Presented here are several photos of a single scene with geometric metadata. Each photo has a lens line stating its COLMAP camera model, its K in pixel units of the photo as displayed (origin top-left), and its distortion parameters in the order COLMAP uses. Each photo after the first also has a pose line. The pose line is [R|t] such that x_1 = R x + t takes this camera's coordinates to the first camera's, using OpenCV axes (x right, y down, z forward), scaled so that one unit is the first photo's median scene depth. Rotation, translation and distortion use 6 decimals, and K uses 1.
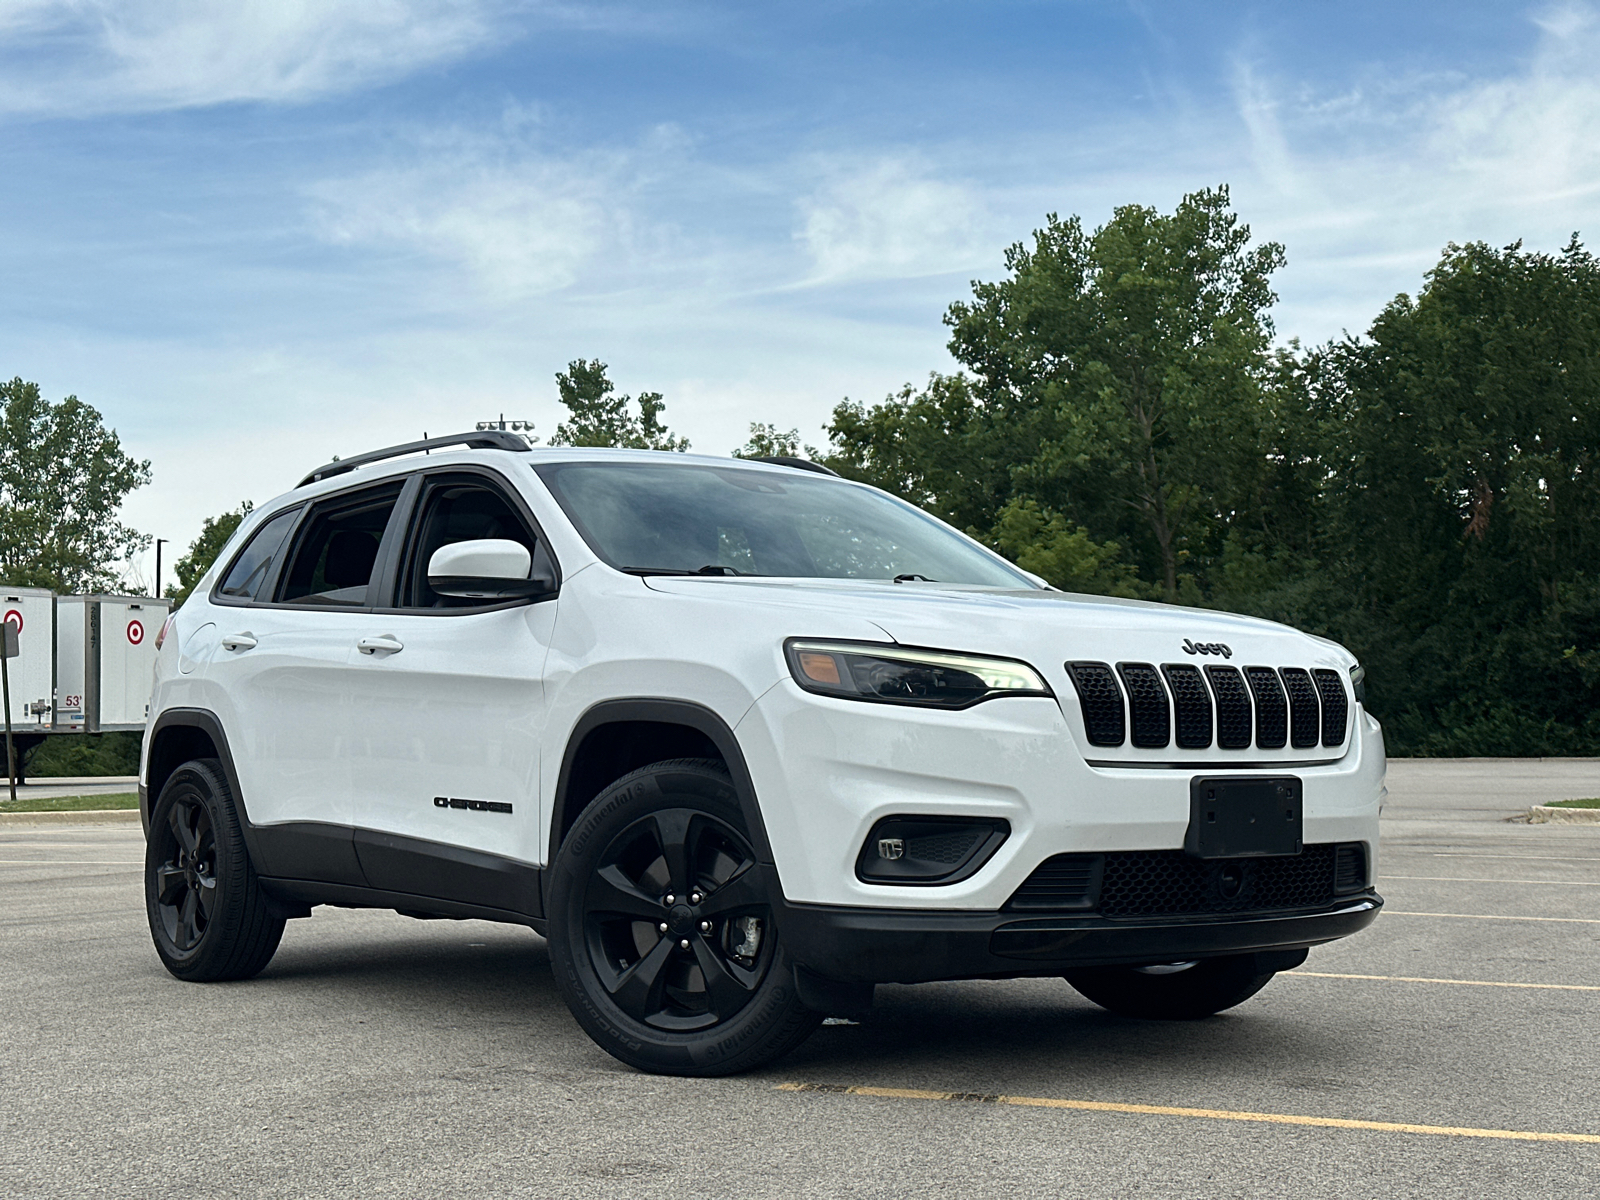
lens RADIAL K [[2227.3, 0, 815.1], [0, 2227.3, 587.9], [0, 0, 1]] dist [0.096026, 0.000000]
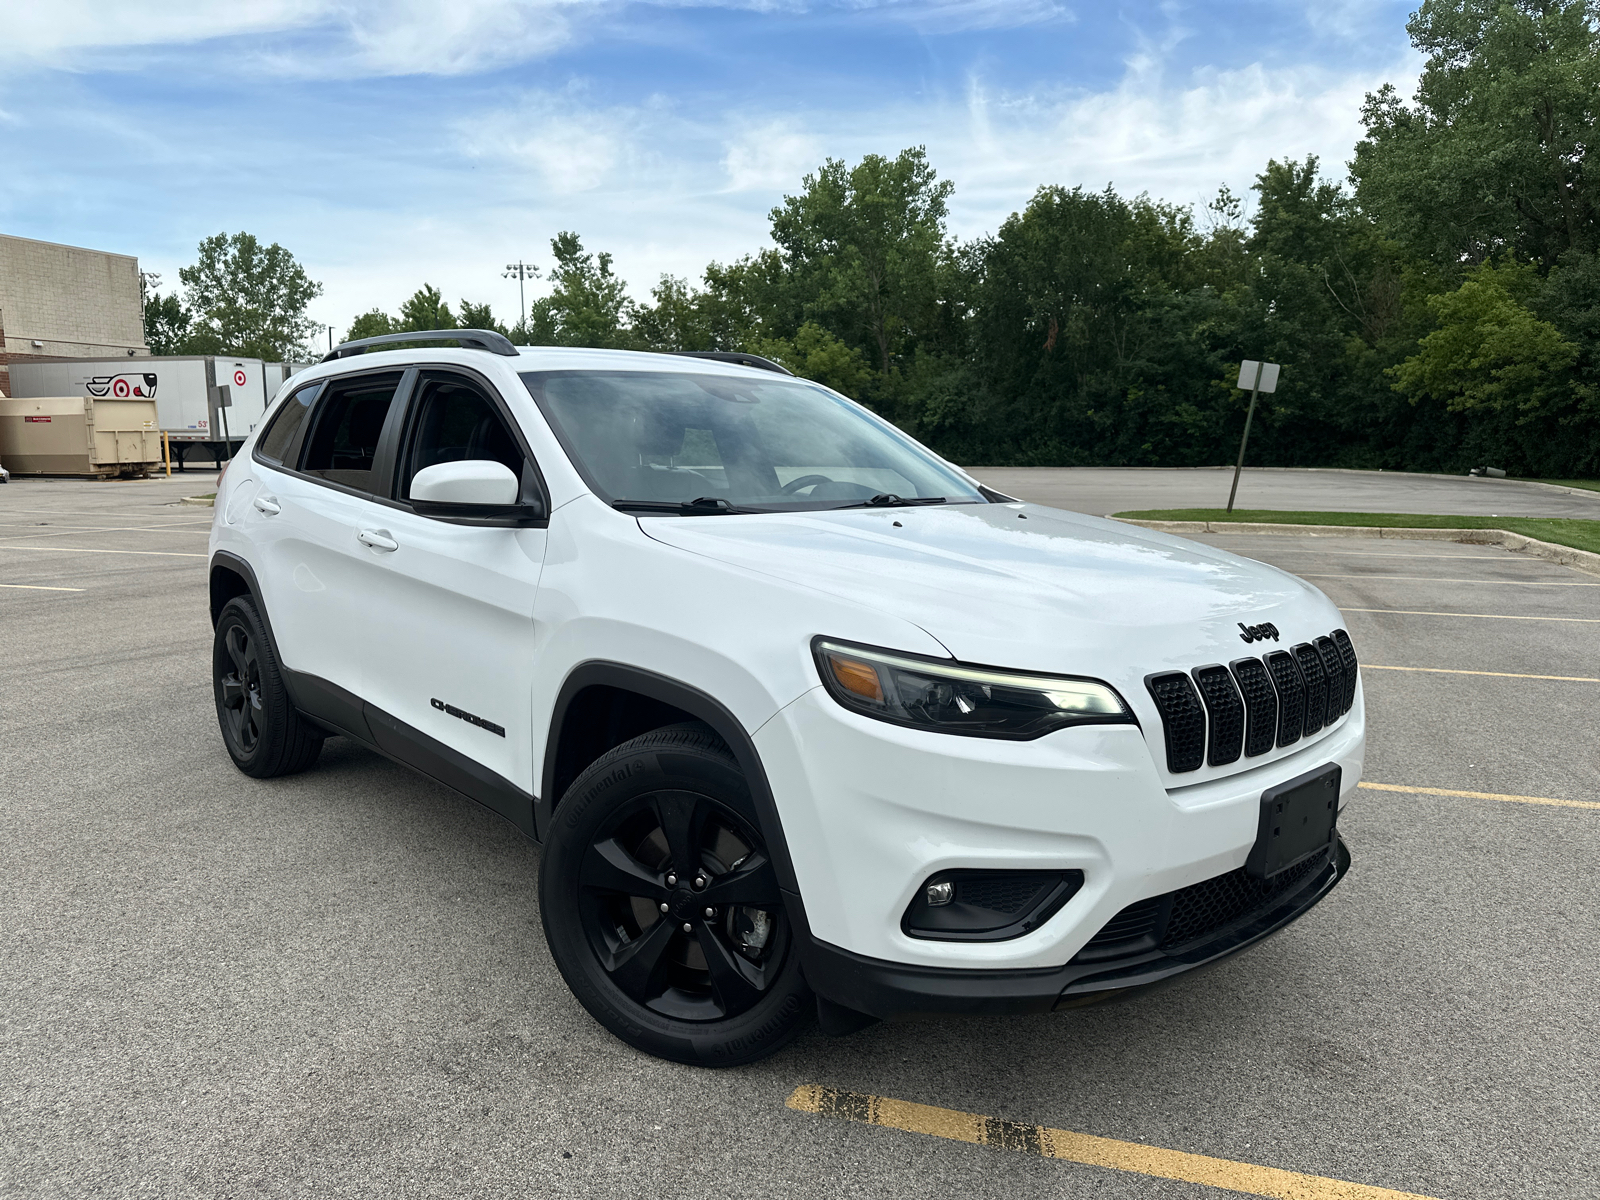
lens RADIAL K [[1121.8, 0, 795.3], [0, 1121.8, 597.9], [0, 0, 1]] dist [0.039201, -0.041558]
pose [[0.995489, 0.007065, 0.094615, -0.039802], [-0.026439, 0.978380, 0.205118, -0.051604], [-0.091120, -0.206694, 0.974153, 0.376739]]
